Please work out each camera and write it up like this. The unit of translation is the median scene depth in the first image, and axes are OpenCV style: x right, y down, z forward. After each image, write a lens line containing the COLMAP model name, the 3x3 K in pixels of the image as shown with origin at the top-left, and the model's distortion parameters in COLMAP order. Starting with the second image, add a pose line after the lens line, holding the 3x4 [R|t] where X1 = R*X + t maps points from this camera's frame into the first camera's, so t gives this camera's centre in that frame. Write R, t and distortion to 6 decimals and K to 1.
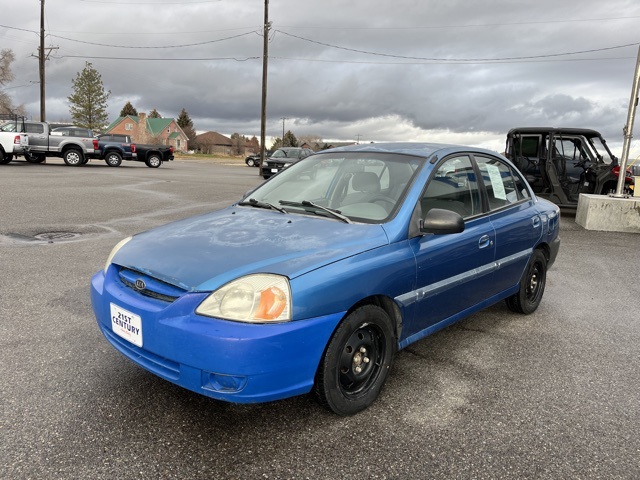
lens RADIAL K [[487.9, 0, 320.0], [0, 487.9, 240.0], [0, 0, 1]] dist [0.011333, 0.000753]
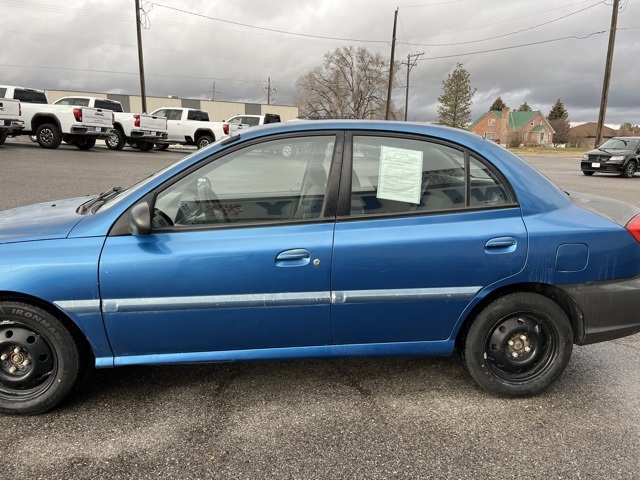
lens RADIAL K [[481.0, 0, 319.3], [0, 481.0, 236.2], [0, 0, 1]] dist [0.065189, -0.084377]
pose [[0.746103, 0.104603, -0.657563, 0.083523], [-0.102562, 0.993851, 0.041727, -0.006254], [0.657884, 0.036309, 0.752243, 0.052687]]
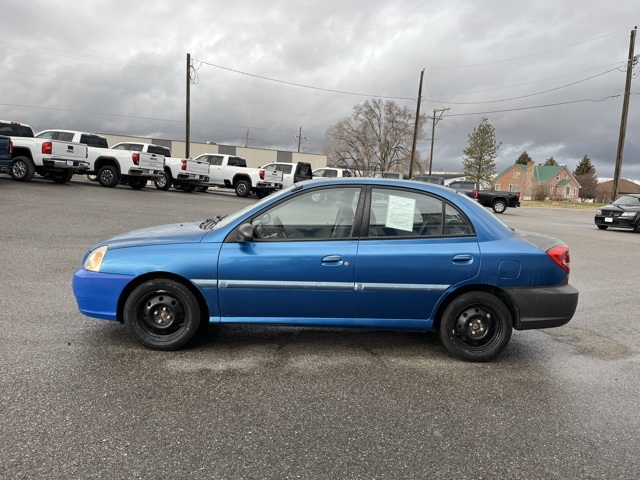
lens RADIAL K [[481.0, 0, 319.3], [0, 481.0, 236.2], [0, 0, 1]] dist [0.065189, -0.084377]
pose [[0.709484, 0.071198, -0.701116, 0.112977], [-0.143404, 0.988653, -0.044718, 0.000063], [0.689977, 0.132270, 0.711644, 0.018182]]
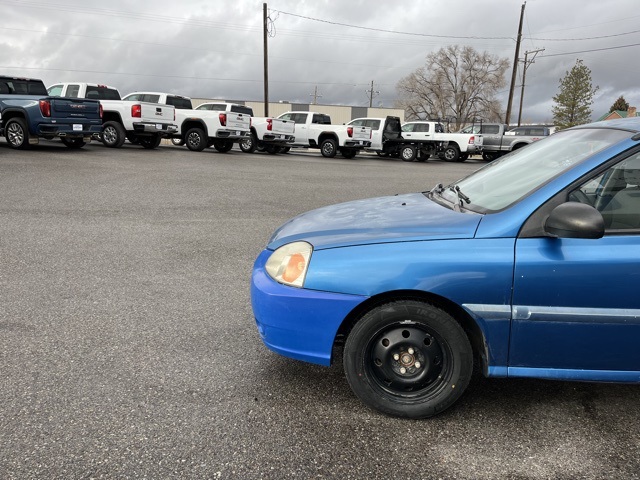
lens RADIAL K [[481.4, 0, 311.4], [0, 481.4, 239.0], [0, 0, 1]] dist [0.058617, -0.072923]
pose [[0.599521, 0.129285, -0.789848, 0.050034], [-0.130174, 0.989478, 0.063154, -0.000600], [0.789702, 0.064956, 0.610043, 0.023880]]
